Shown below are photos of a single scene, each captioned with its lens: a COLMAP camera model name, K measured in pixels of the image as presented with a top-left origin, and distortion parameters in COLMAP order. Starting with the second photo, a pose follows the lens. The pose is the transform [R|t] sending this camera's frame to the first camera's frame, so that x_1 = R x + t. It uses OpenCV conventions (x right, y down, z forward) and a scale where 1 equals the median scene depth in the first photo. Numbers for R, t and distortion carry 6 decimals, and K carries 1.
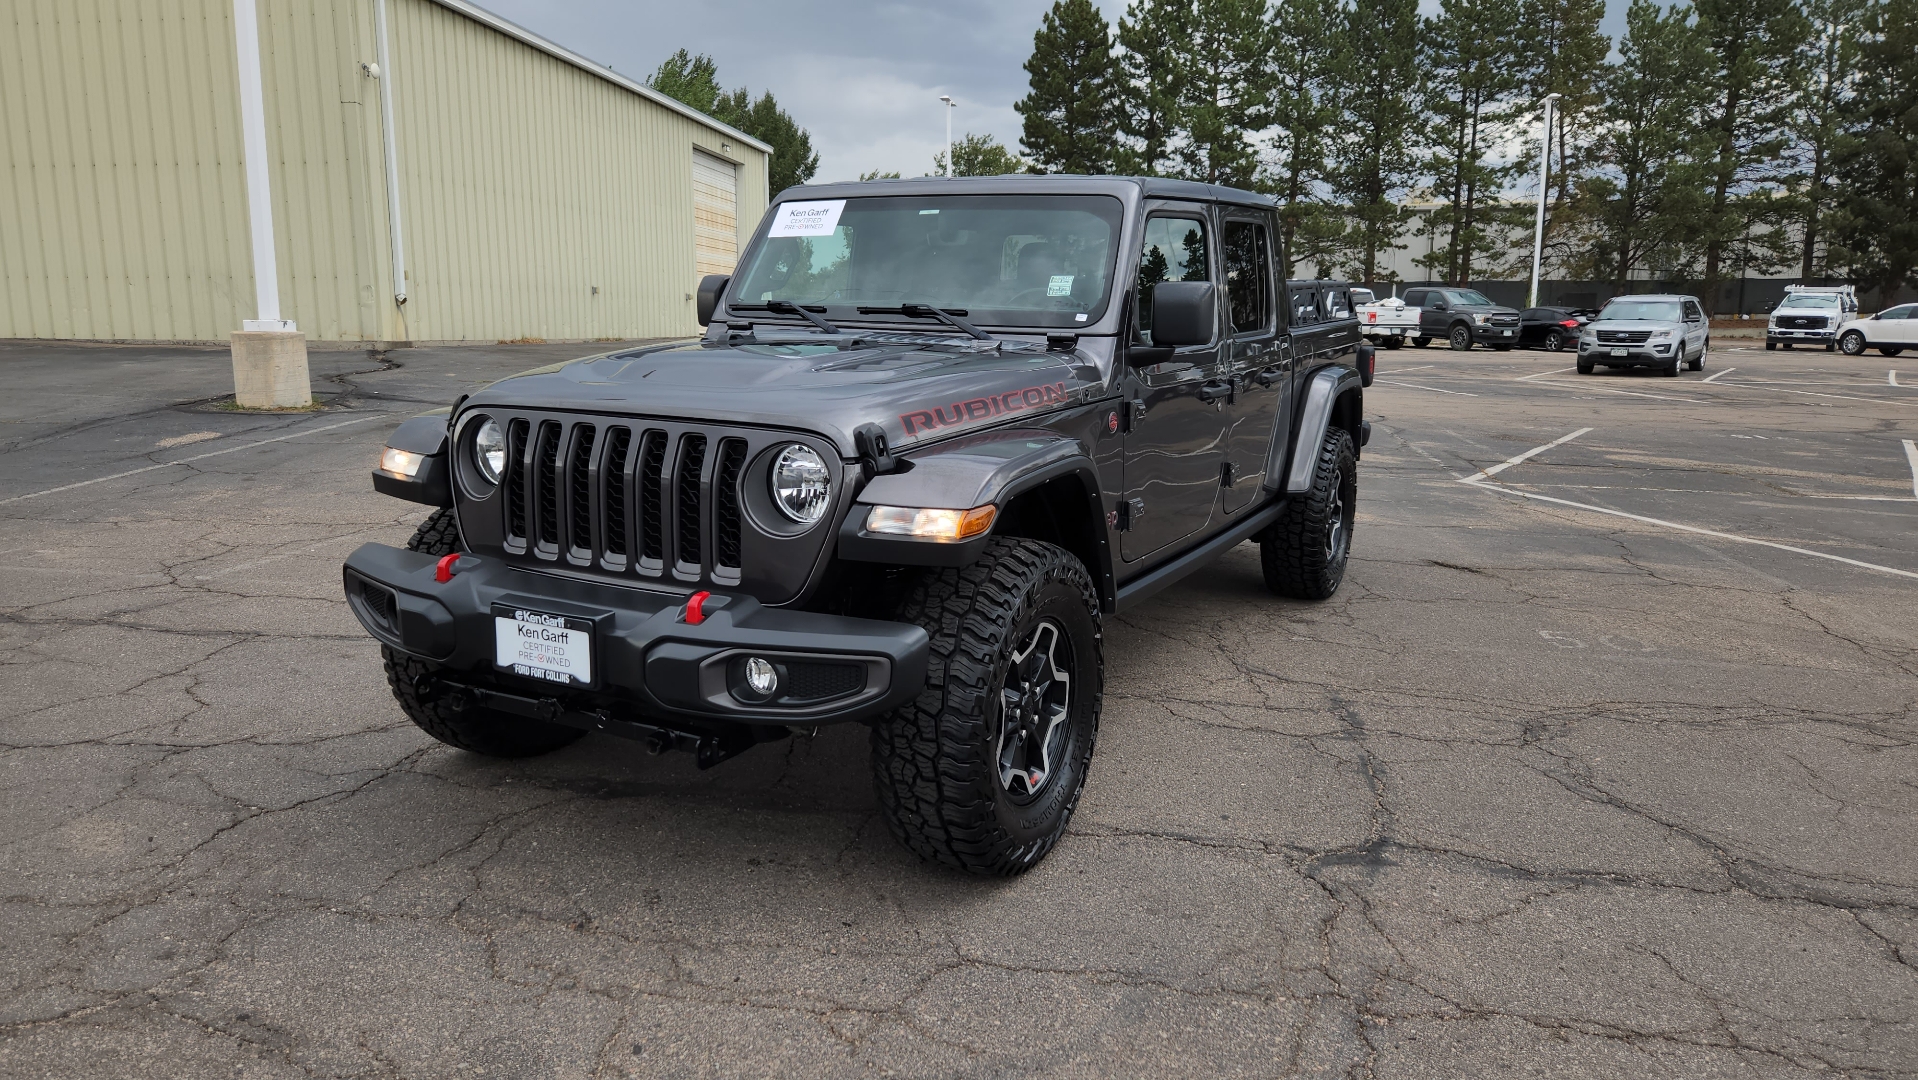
lens RADIAL K [[1285.6, 0, 955.4], [0, 1285.6, 545.4], [0, 0, 1]] dist [0.068514, -0.054973]
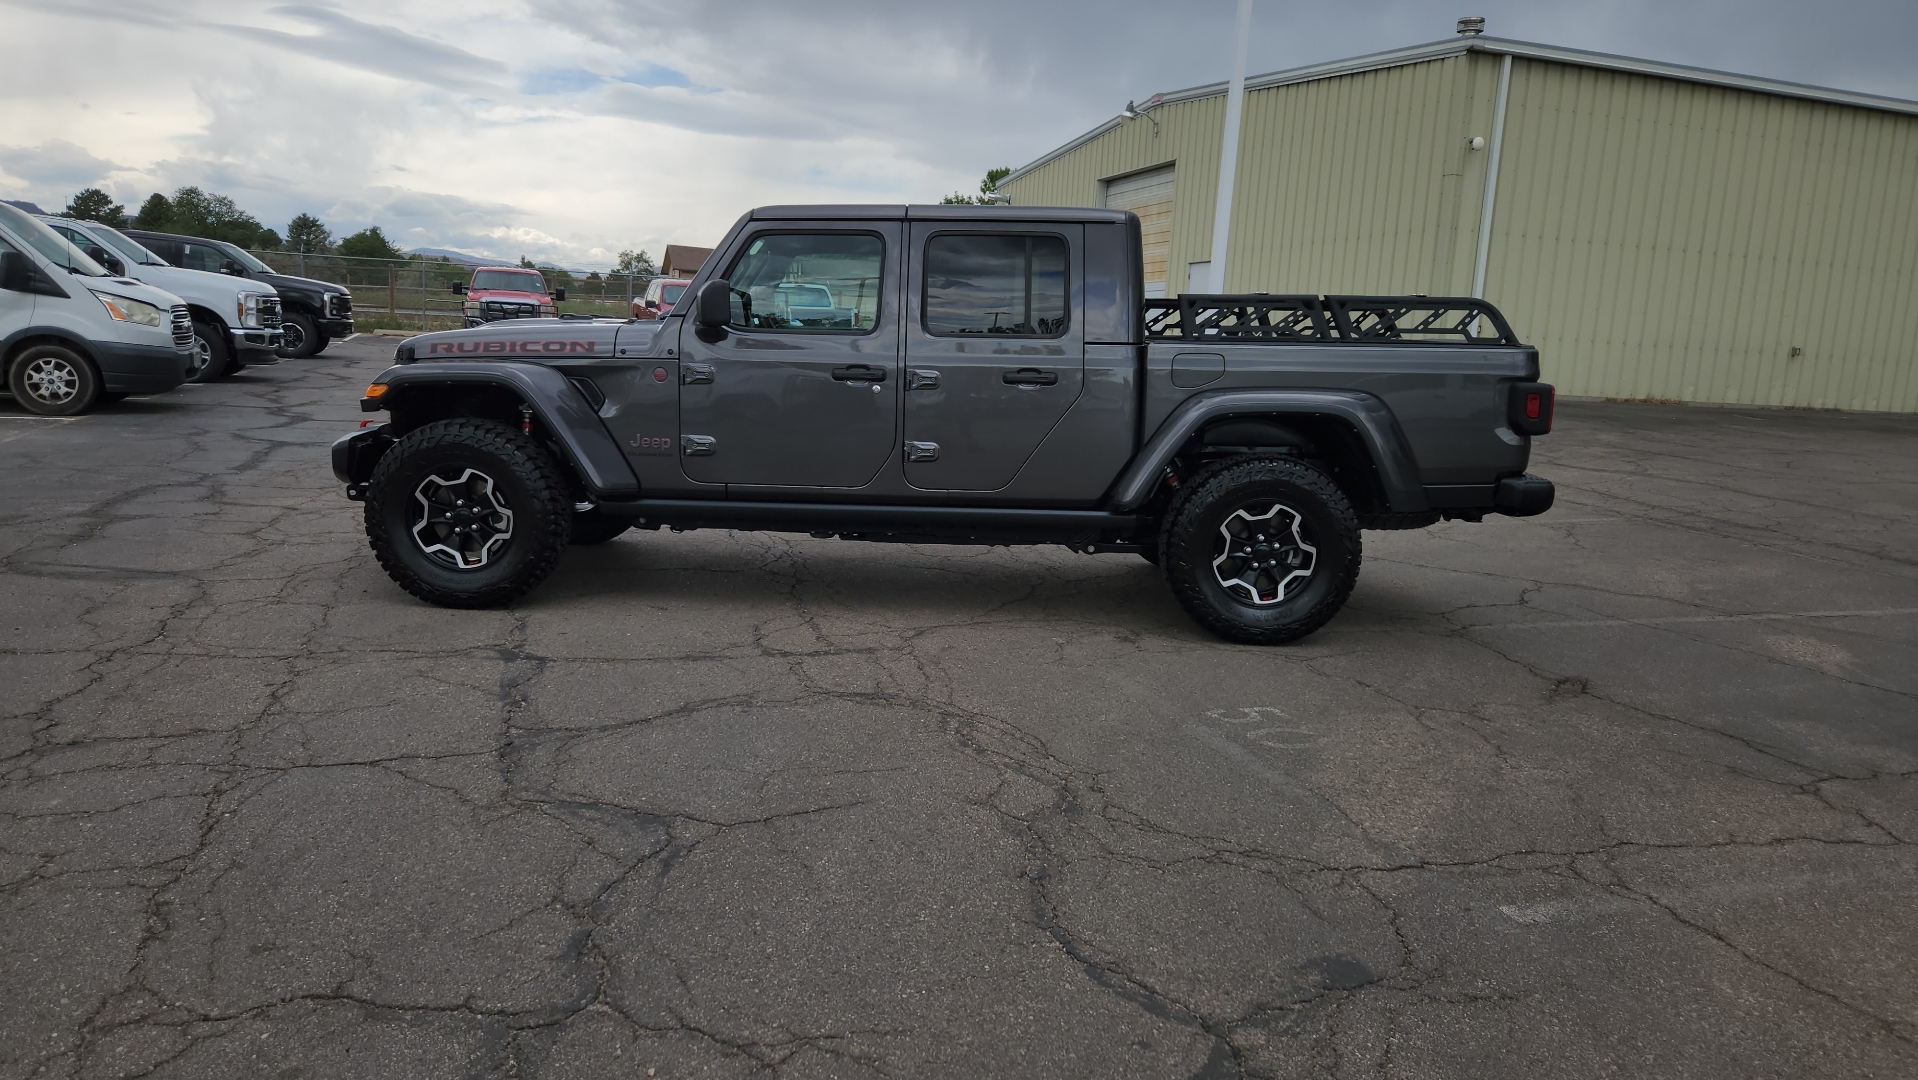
lens RADIAL K [[1284.4, 0, 925.9], [0, 1284.4, 530.6], [0, 0, 1]] dist [0.063780, -0.048662]
pose [[0.449431, 0.145900, -0.881320, 1.129923], [-0.203994, 0.977267, 0.057756, -0.050061], [0.869712, 0.153827, 0.468977, 0.437523]]
